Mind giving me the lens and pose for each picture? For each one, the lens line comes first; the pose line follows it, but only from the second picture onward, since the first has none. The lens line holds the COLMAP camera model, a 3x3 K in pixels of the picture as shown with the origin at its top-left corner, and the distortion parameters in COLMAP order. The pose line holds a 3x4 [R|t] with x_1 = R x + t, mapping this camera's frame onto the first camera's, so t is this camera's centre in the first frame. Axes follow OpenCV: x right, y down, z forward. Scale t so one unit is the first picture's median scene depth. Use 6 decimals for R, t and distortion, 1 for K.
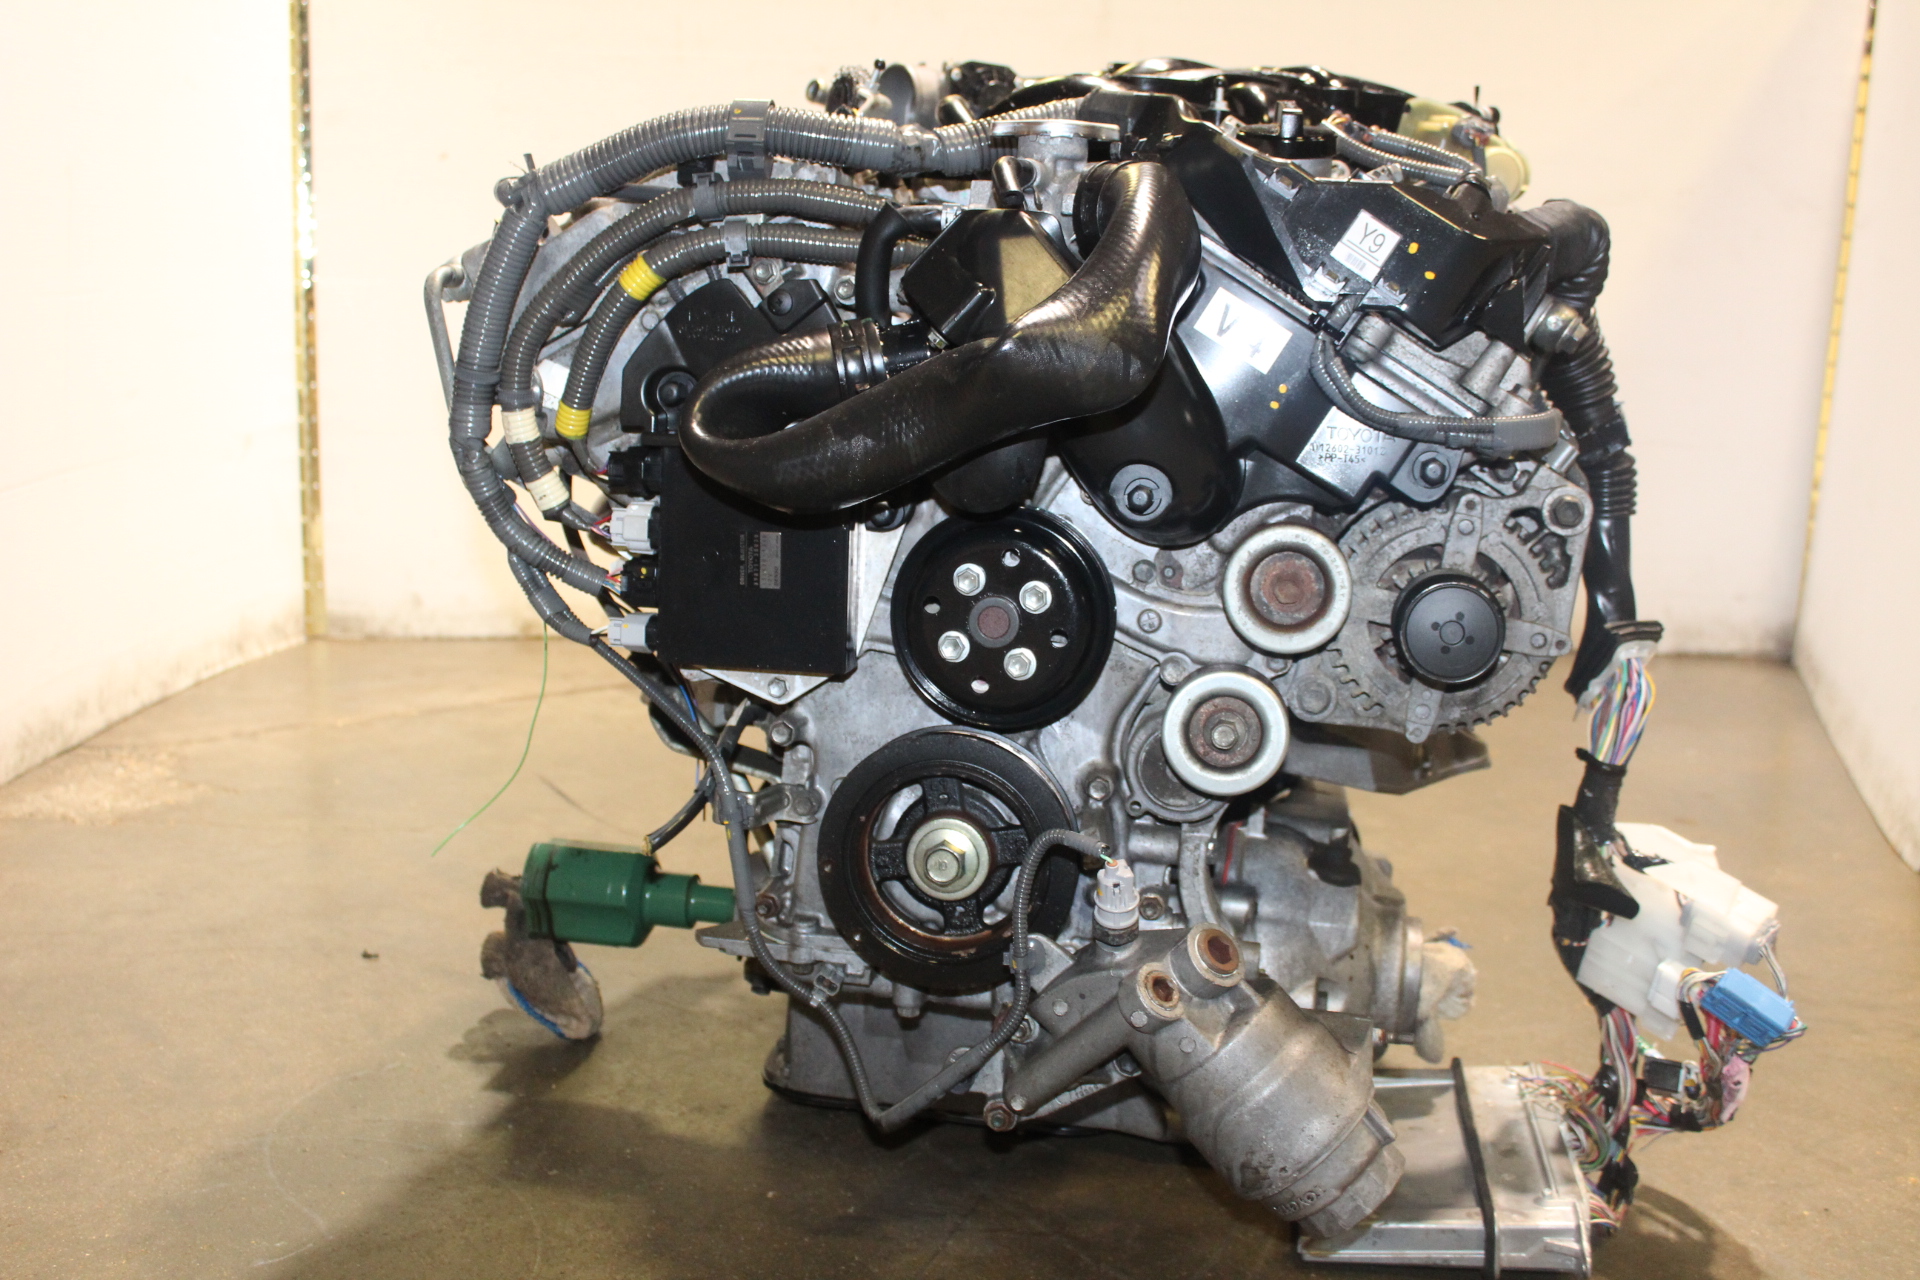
lens RADIAL K [[1852.9, 0, 957.1], [0, 1852.9, 634.1], [0, 0, 1]] dist [-0.151990, 0.182846]
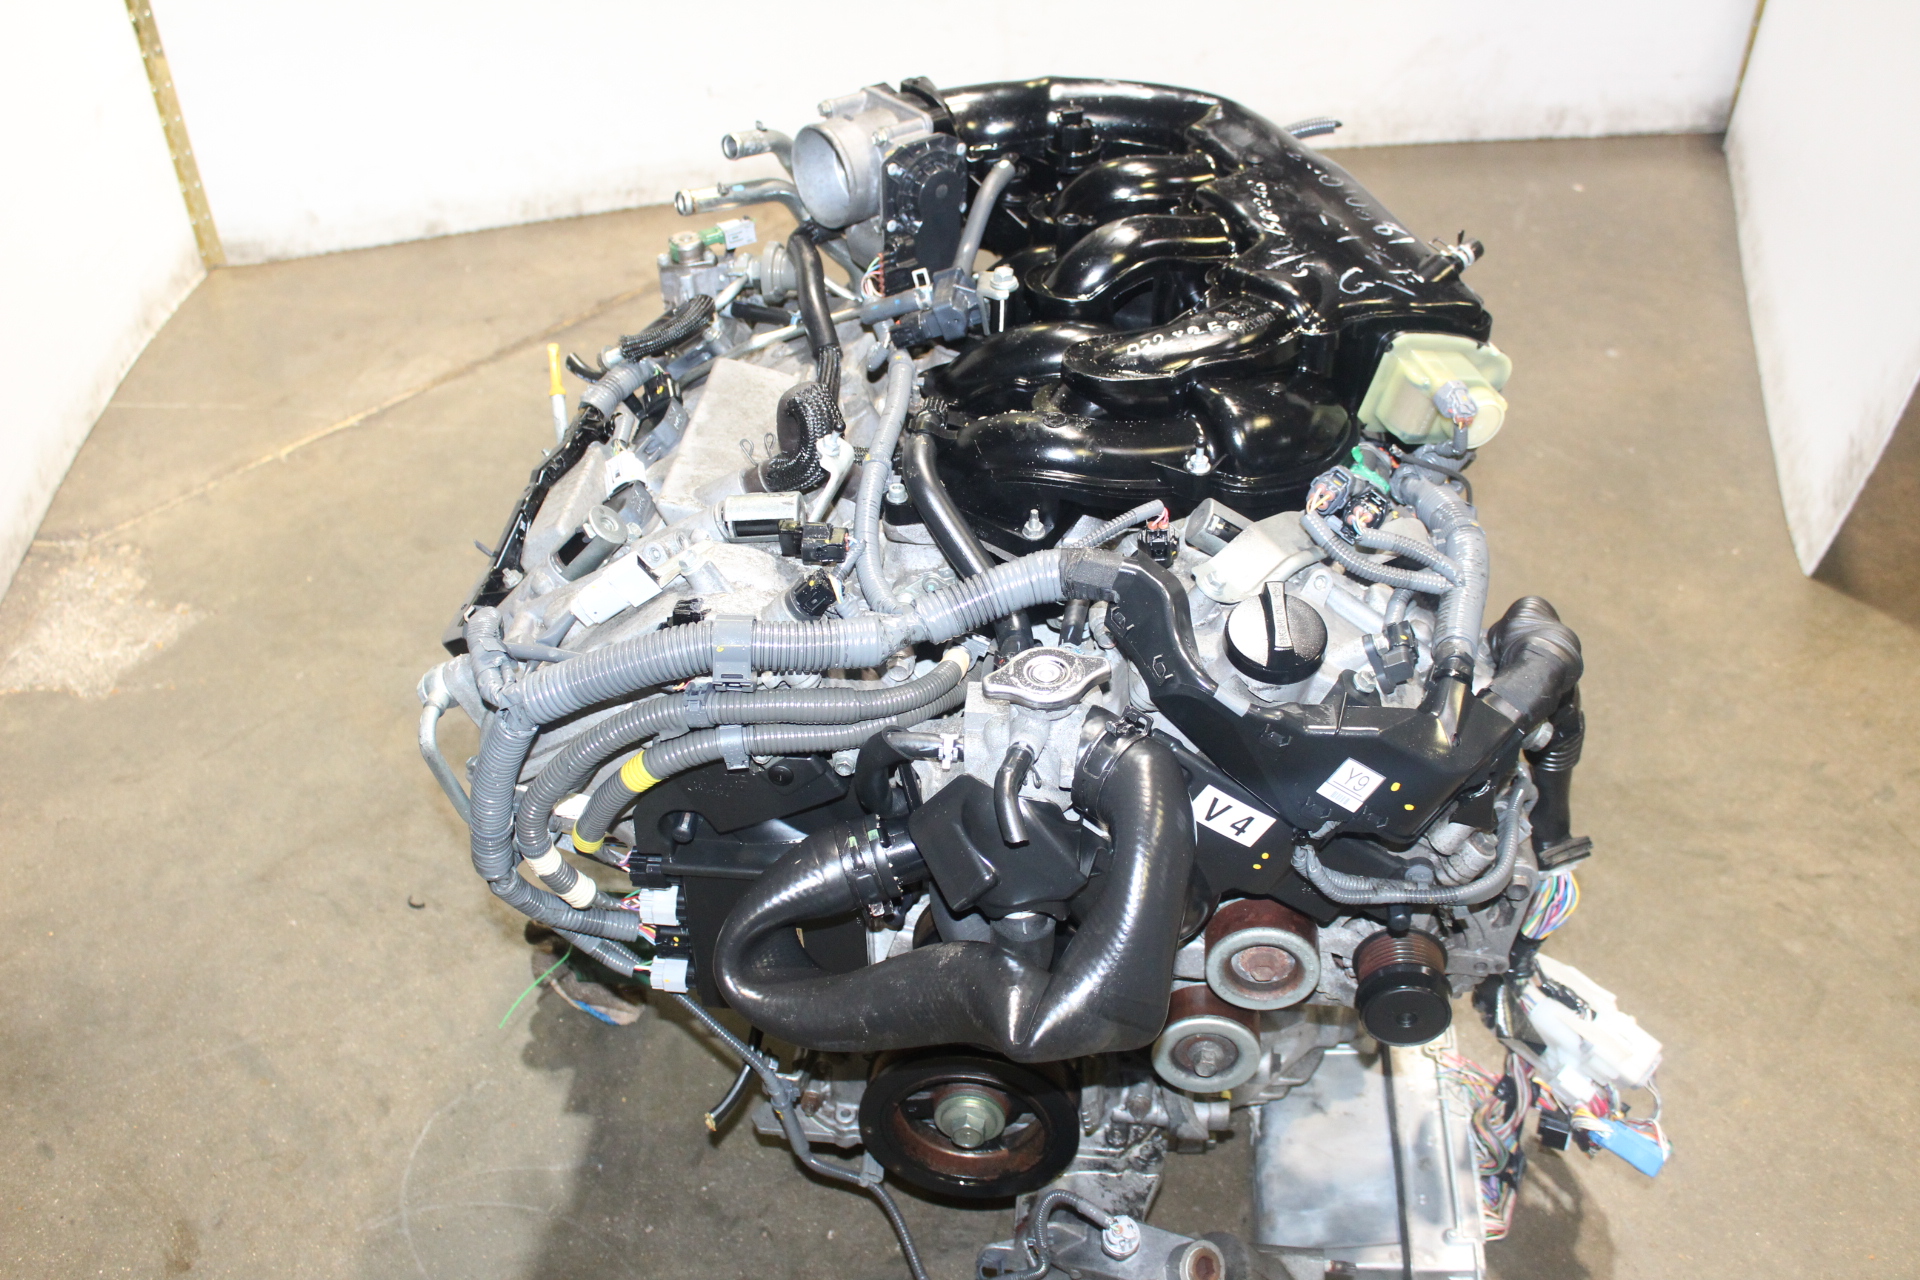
lens RADIAL K [[1852.9, 0, 957.1], [0, 1852.9, 634.1], [0, 0, 1]] dist [-0.151990, 0.182846]
pose [[0.995823, -0.085421, 0.032240, -0.021704], [0.059956, 0.878120, 0.474669, -0.629206], [-0.068857, -0.470753, 0.879574, 0.101564]]
